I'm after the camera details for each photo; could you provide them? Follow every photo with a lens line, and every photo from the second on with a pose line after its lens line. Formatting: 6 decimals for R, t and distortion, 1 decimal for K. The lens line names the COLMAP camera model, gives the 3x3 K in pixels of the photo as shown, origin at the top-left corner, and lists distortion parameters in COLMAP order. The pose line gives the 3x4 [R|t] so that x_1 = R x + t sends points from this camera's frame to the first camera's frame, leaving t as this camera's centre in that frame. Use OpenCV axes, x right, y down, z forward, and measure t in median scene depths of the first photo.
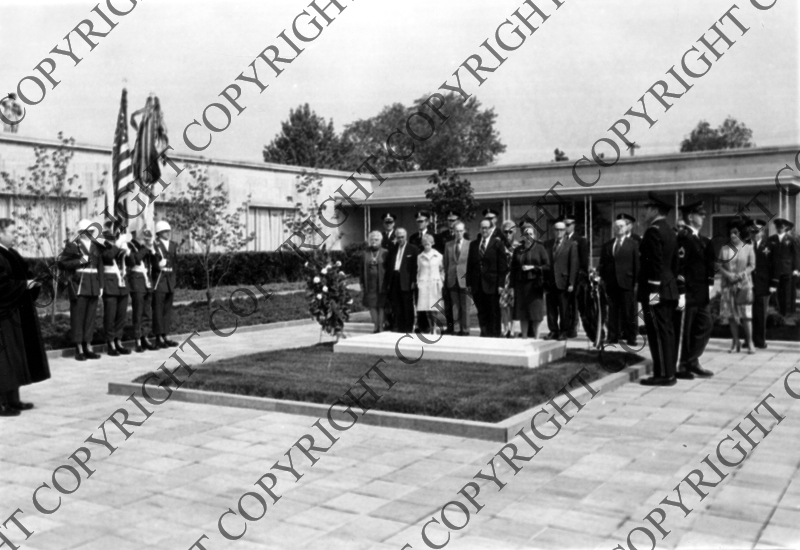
lens RADIAL K [[838.2, 0, 400.0], [0, 838.2, 275.0], [0, 0, 1]] dist [-0.021799, -0.002961]
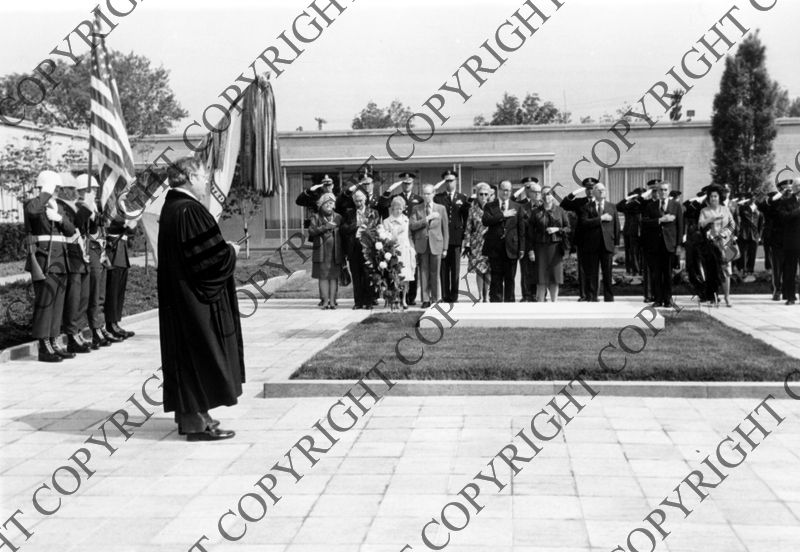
lens RADIAL K [[810.4, 0, 454.2], [0, 810.4, 276.3], [0, 0, 1]] dist [0.084145, -0.010834]
pose [[0.891116, -0.035908, 0.452352, -0.292099], [0.019793, 0.998991, 0.040309, 0.003566], [-0.453344, -0.026967, 0.890928, 0.153086]]
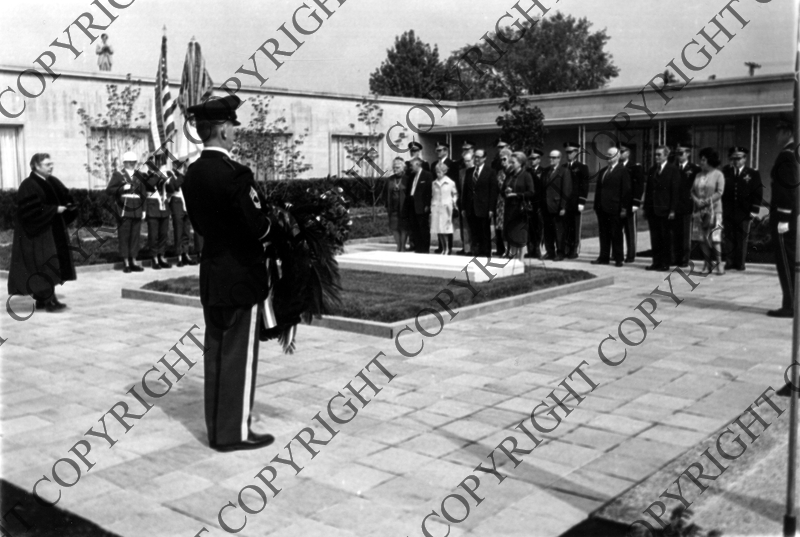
lens RADIAL K [[827.3, 0, 400.0], [0, 827.3, 268.5], [0, 0, 1]] dist [-0.023141, -0.004126]
pose [[0.989521, 0.012567, -0.143842, 0.124799], [-0.000633, 0.996573, 0.082719, -0.000267], [0.144388, -0.081761, 0.986137, -0.070509]]
